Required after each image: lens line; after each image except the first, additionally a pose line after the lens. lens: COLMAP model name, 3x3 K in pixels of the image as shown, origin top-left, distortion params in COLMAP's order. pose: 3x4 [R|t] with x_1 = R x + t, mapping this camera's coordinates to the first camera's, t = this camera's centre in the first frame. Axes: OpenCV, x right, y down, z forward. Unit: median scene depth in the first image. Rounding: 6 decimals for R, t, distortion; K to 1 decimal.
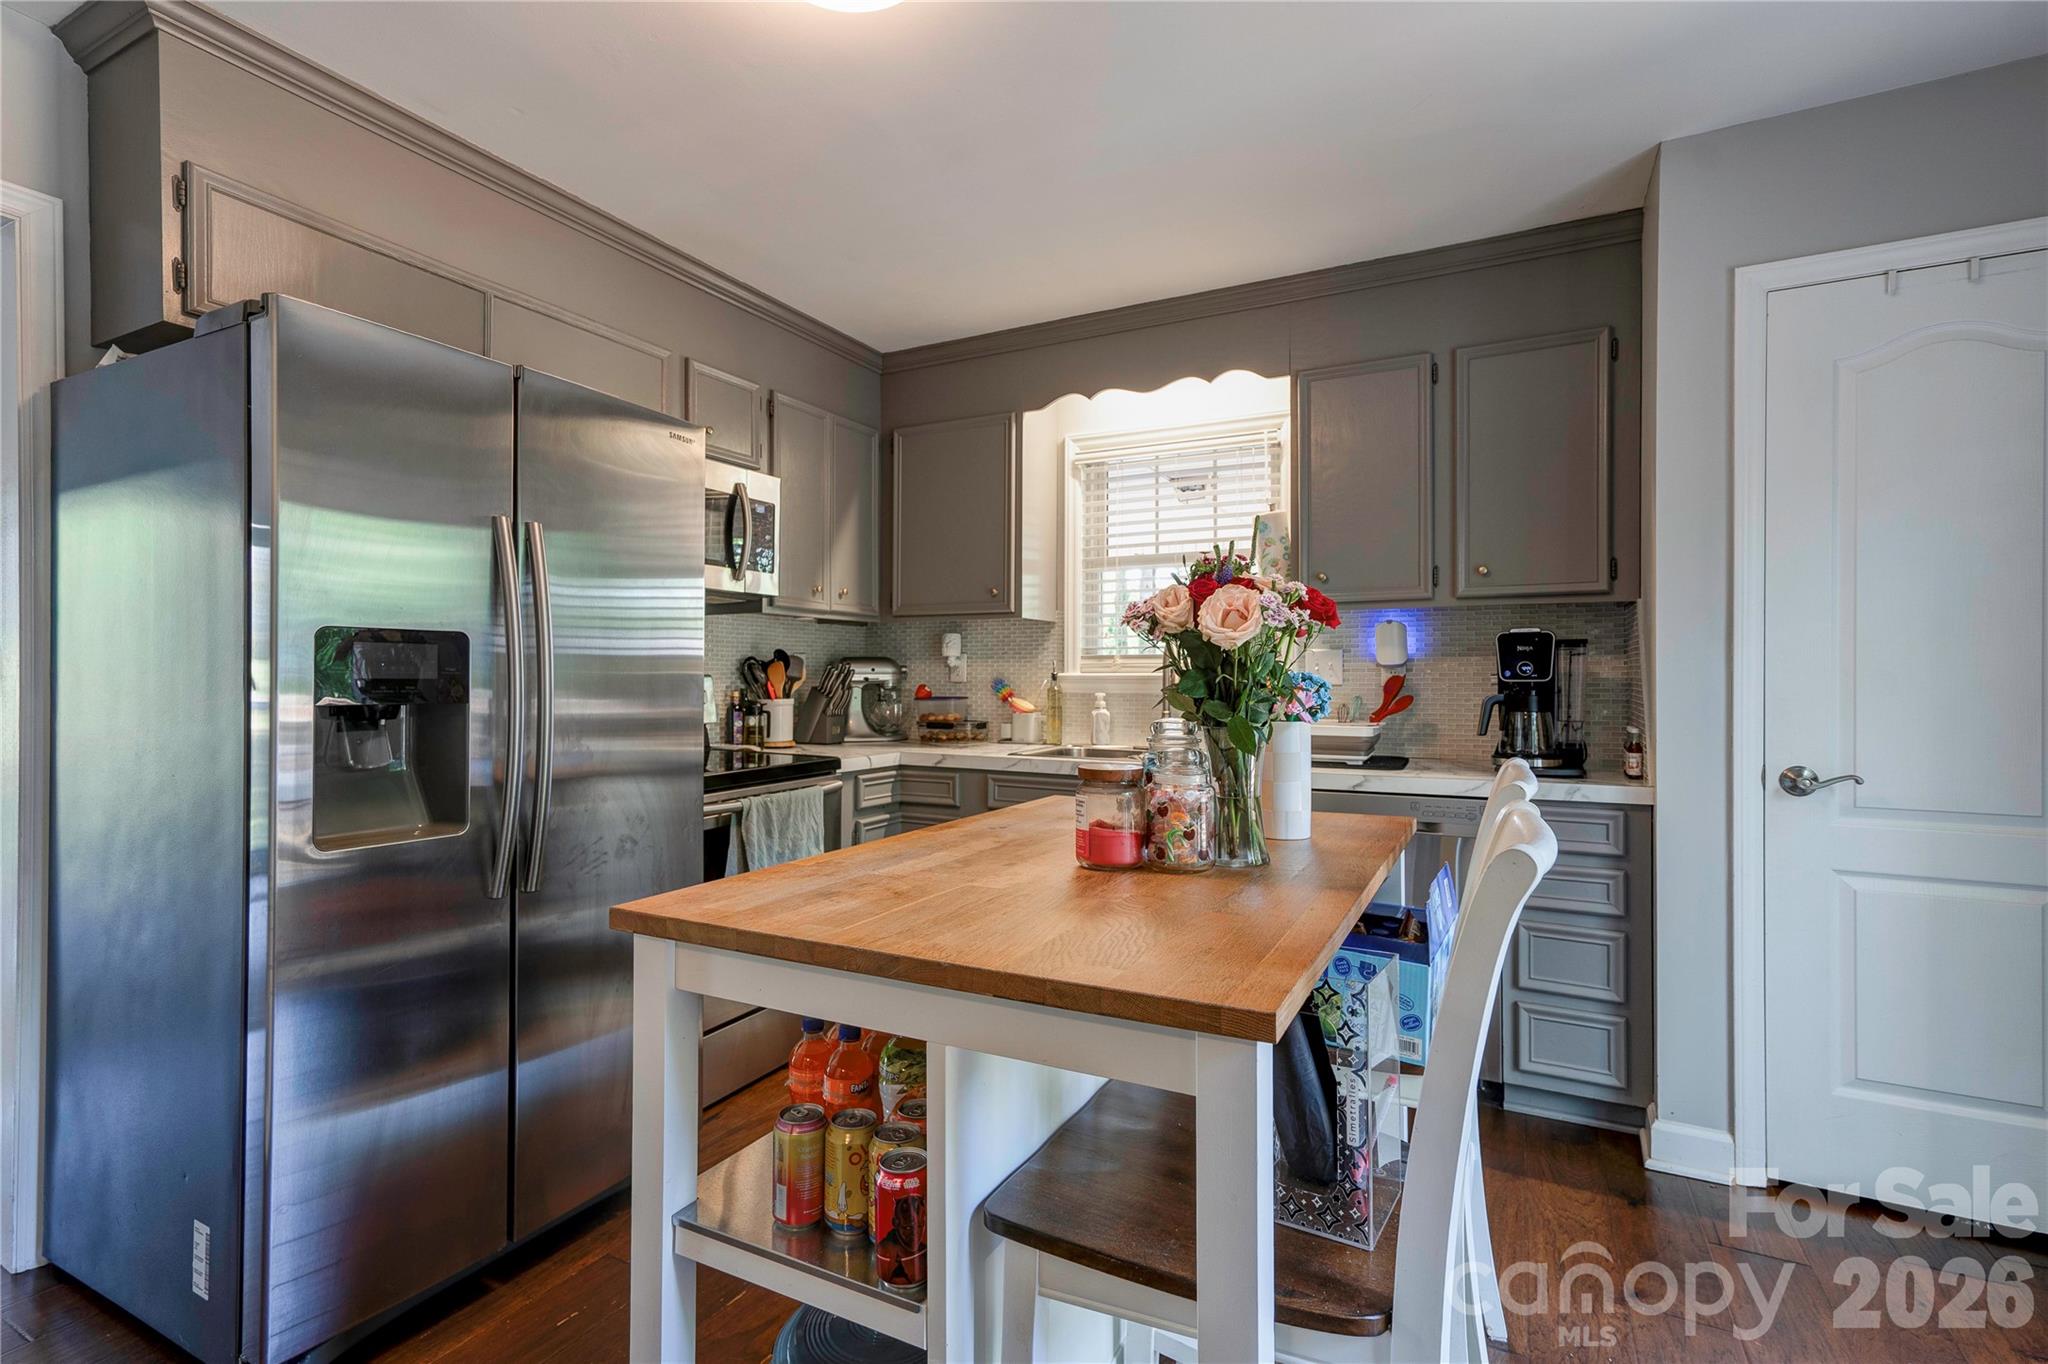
lens RADIAL K [[965.9, 0, 1014.8], [0, 965.9, 681.9], [0, 0, 1]] dist [-0.015289, 0.025339]
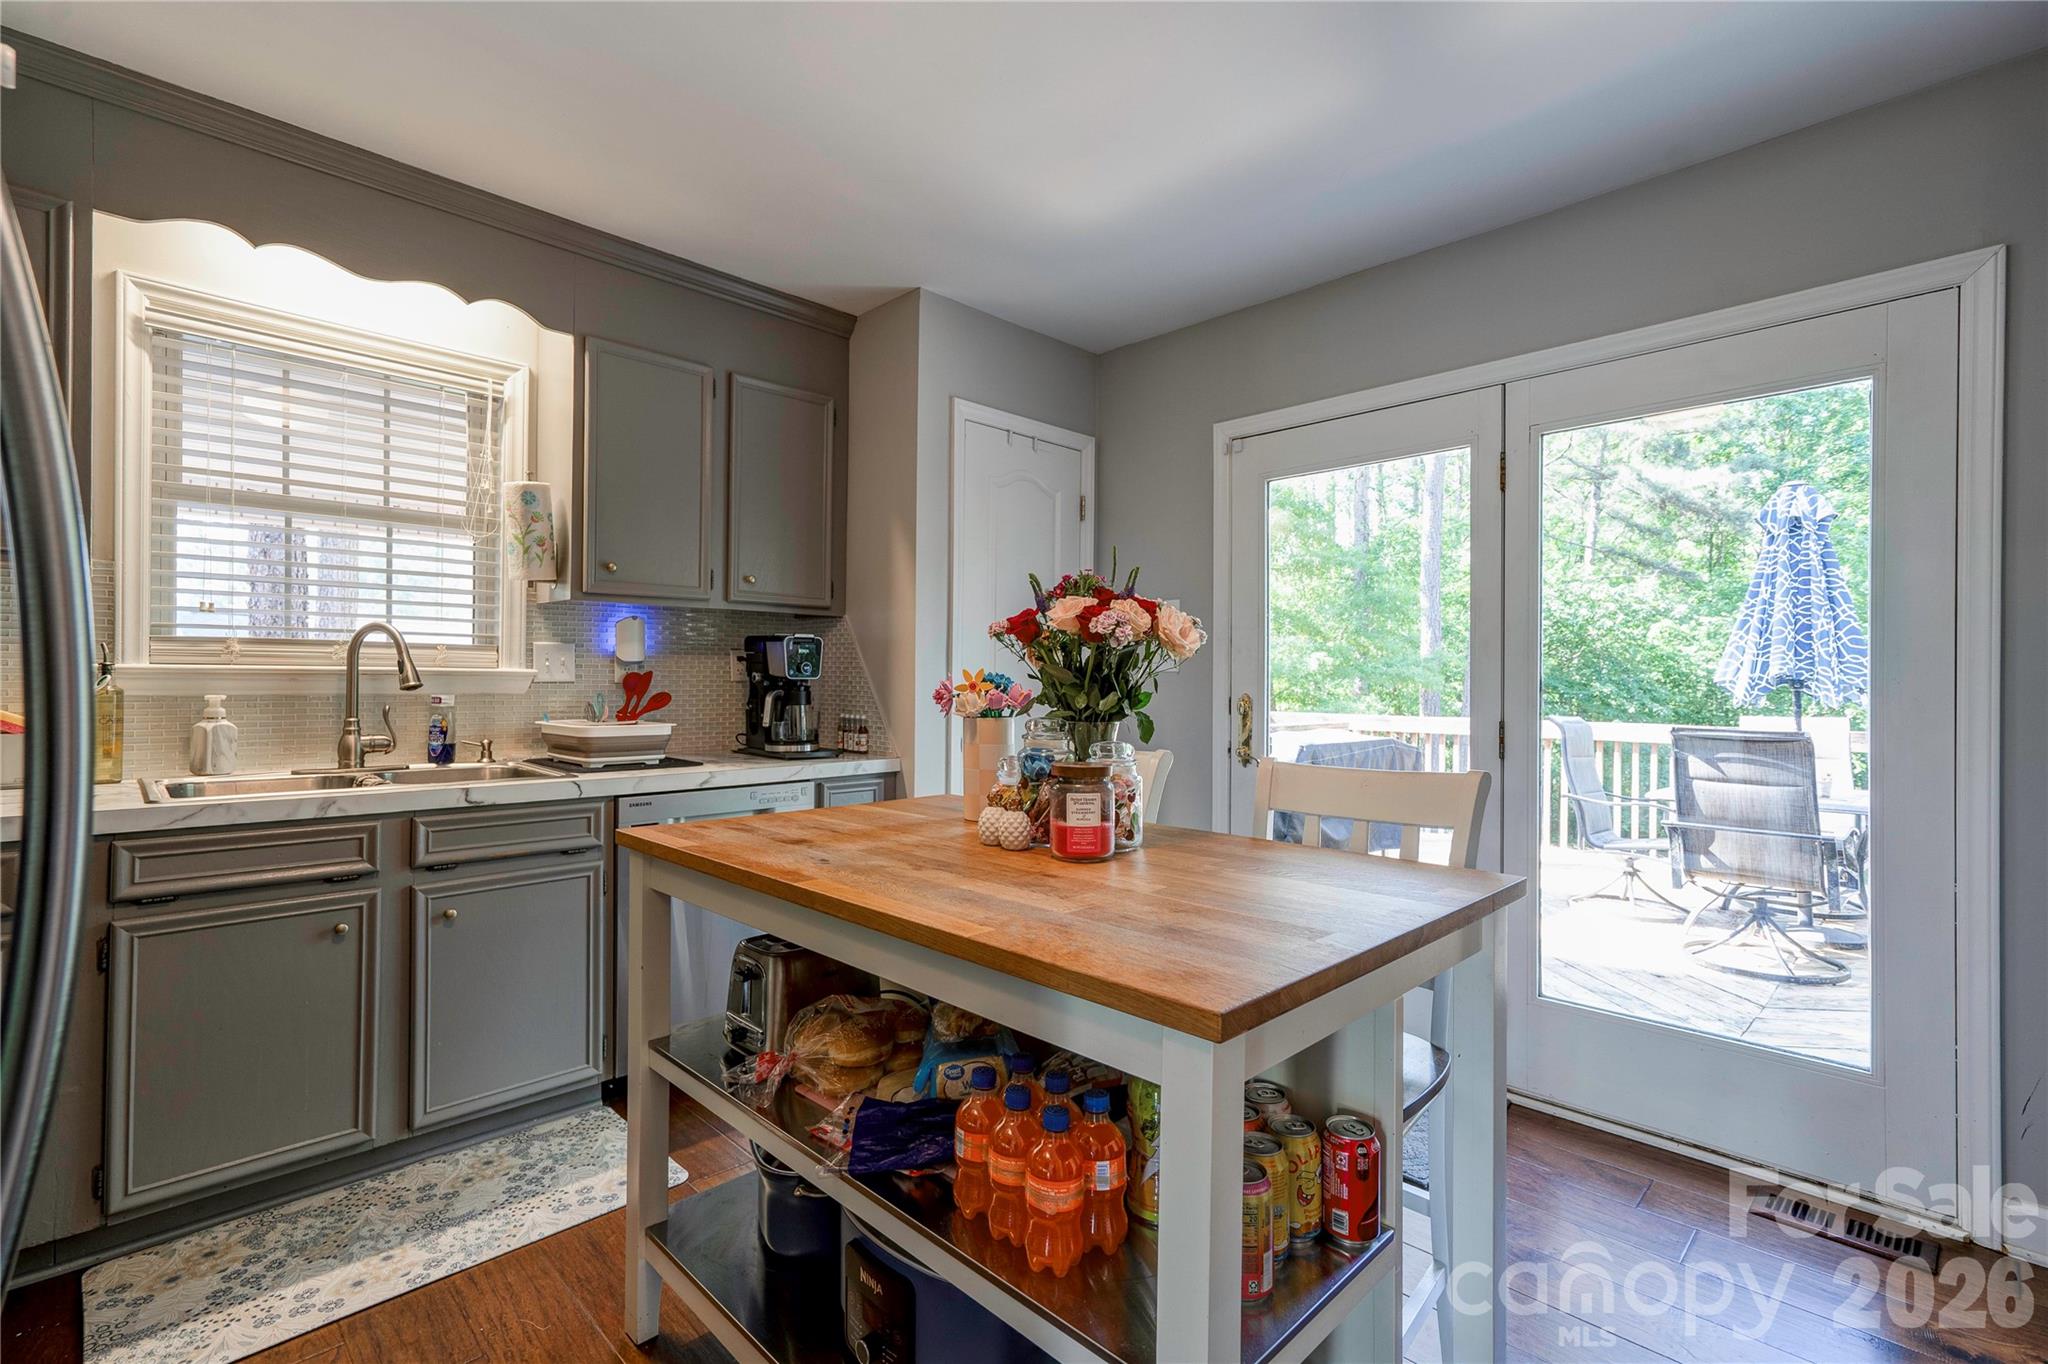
lens RADIAL K [[935.6, 0, 1010.9], [0, 935.6, 683.1], [0, 0, 1]] dist [0.001992, 0.010550]
pose [[0.308813, -0.004280, 0.951113, -0.389606], [-0.004742, 0.999971, 0.006040, -0.003240], [-0.951111, -0.006375, 0.308783, 0.324388]]
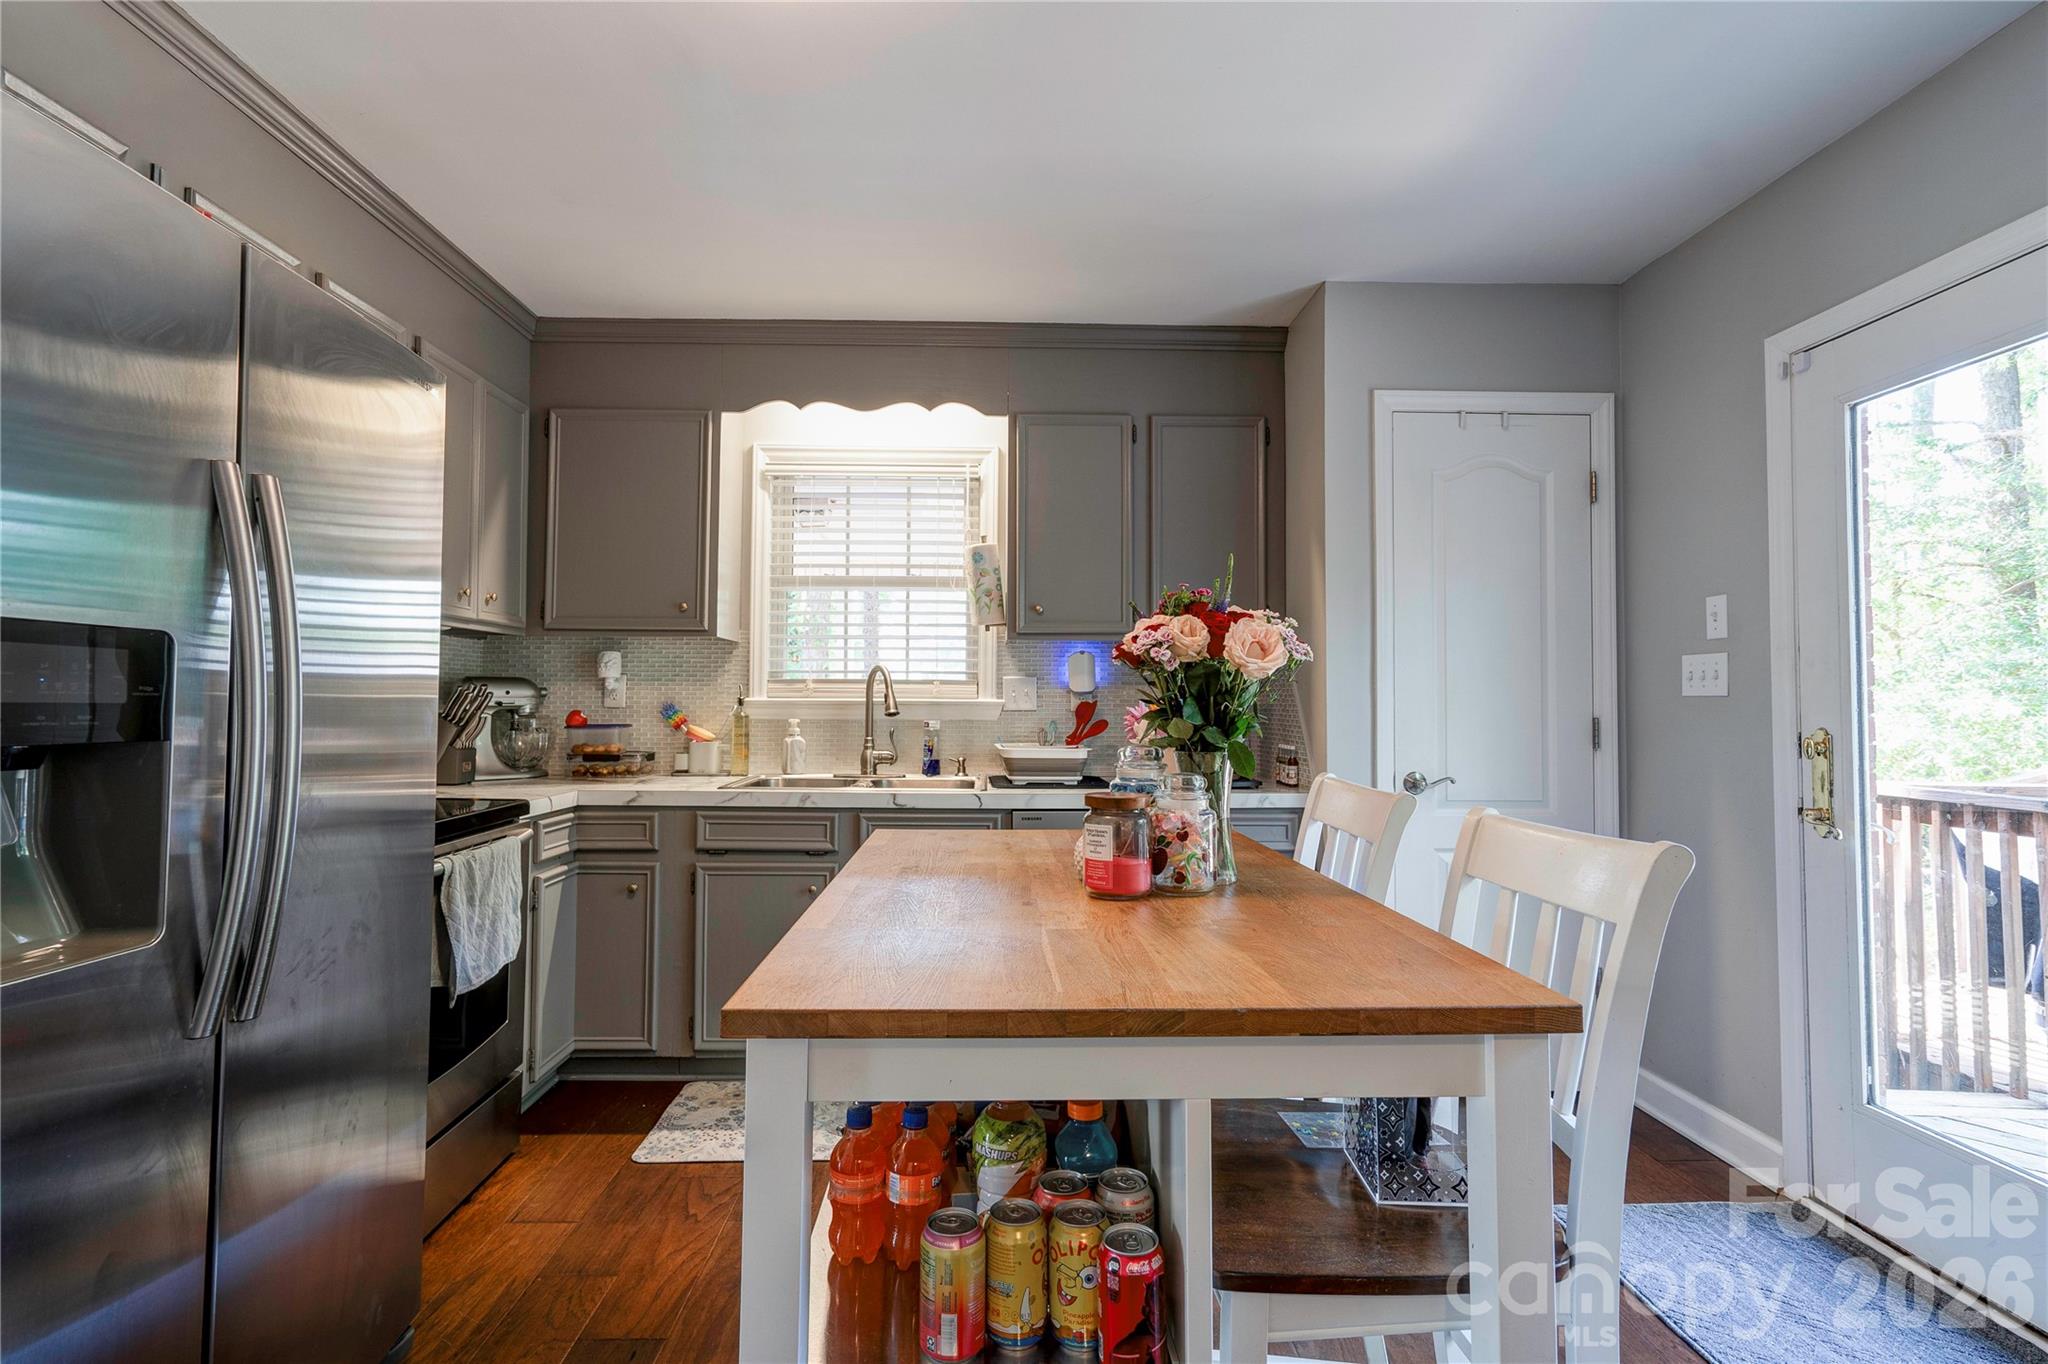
lens RADIAL K [[965.9, 0, 1014.8], [0, 965.9, 681.9], [0, 0, 1]] dist [-0.015289, 0.025339]
pose [[0.872433, 0.013556, 0.488546, -0.205271], [-0.001214, 0.999672, -0.025571, -0.001037], [-0.488733, 0.021716, 0.872163, 0.079120]]
